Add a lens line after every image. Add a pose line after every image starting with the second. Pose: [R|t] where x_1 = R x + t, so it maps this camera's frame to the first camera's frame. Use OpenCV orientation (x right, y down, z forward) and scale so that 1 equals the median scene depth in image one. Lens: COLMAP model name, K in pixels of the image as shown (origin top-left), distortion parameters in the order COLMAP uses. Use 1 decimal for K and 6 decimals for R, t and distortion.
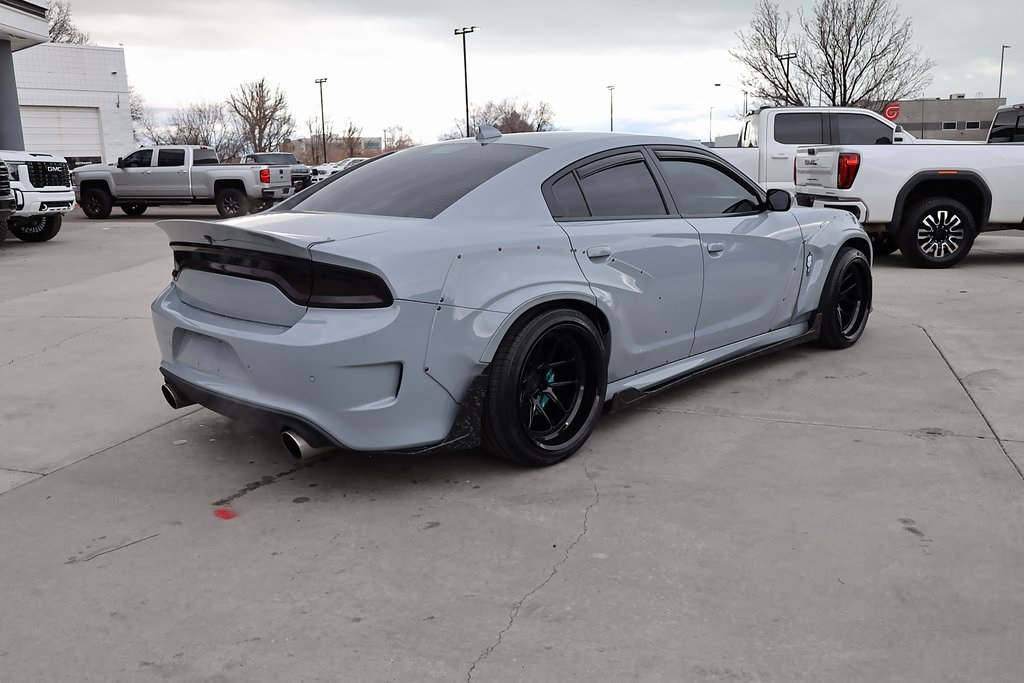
lens RADIAL K [[897.5, 0, 518.6], [0, 897.5, 317.6], [0, 0, 1]] dist [-0.012930, 0.001813]
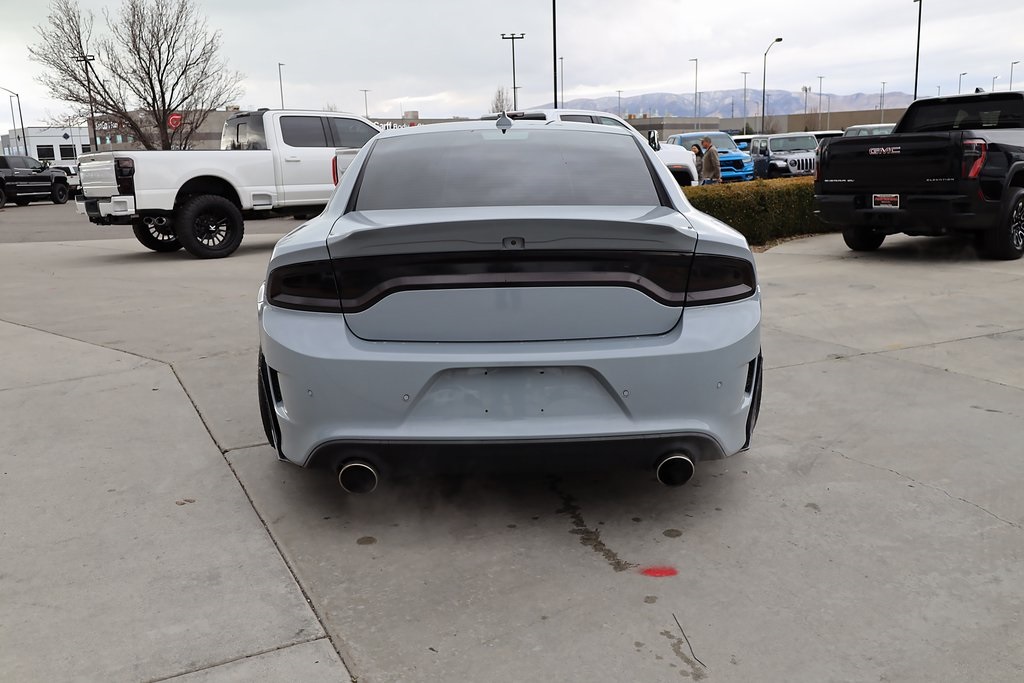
lens RADIAL K [[897.5, 0, 518.6], [0, 897.5, 317.6], [0, 0, 1]] dist [-0.012930, 0.001813]
pose [[0.683538, -0.125675, 0.719015, -0.842086], [0.134609, 0.989874, 0.045050, -0.054273], [-0.717396, 0.065993, 0.693533, 0.444658]]
